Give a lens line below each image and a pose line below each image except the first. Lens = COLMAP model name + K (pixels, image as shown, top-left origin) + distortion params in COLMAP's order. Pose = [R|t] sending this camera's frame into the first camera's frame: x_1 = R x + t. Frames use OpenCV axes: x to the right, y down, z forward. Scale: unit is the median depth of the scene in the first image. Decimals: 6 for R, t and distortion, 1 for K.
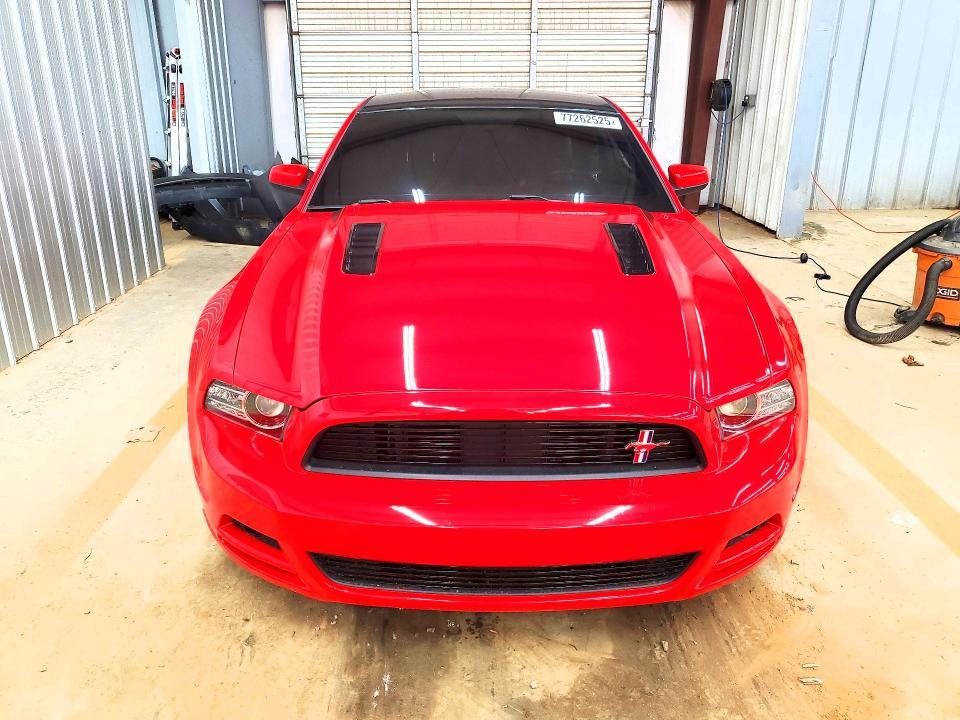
lens RADIAL K [[762.7, 0, 481.5], [0, 762.7, 352.7], [0, 0, 1]] dist [0.028613, 0.004232]
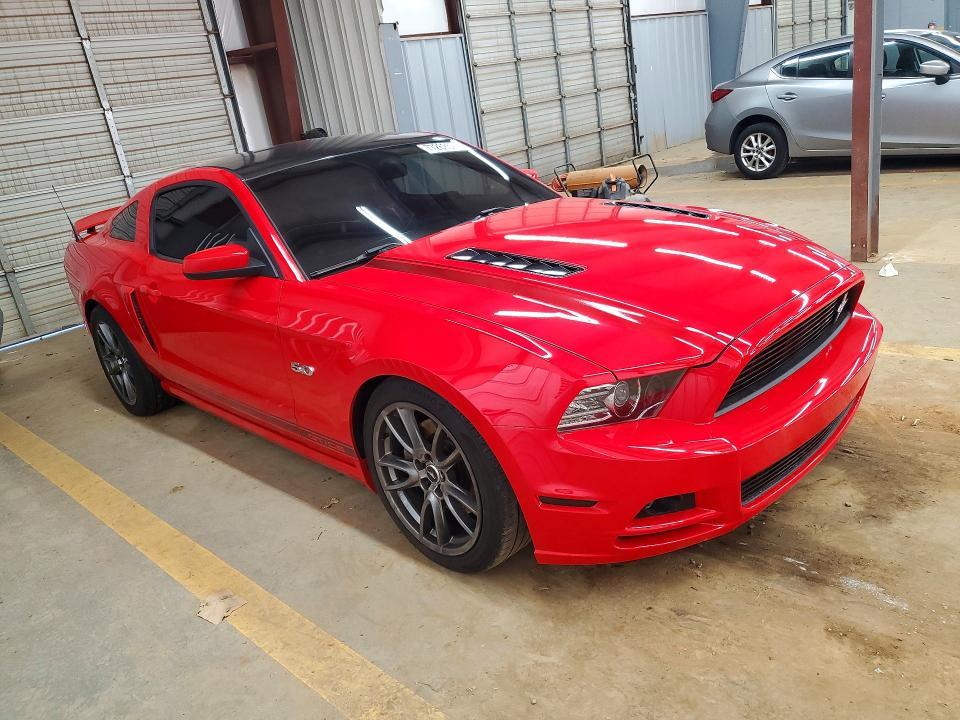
lens RADIAL K [[762.7, 0, 483.1], [0, 762.7, 367.5], [0, 0, 1]] dist [0.028613, 0.004232]
pose [[0.691144, -0.339422, 0.638054, -0.312489], [0.382625, 0.920823, 0.075384, -0.035875], [-0.613122, 0.192034, 0.766293, 0.086738]]
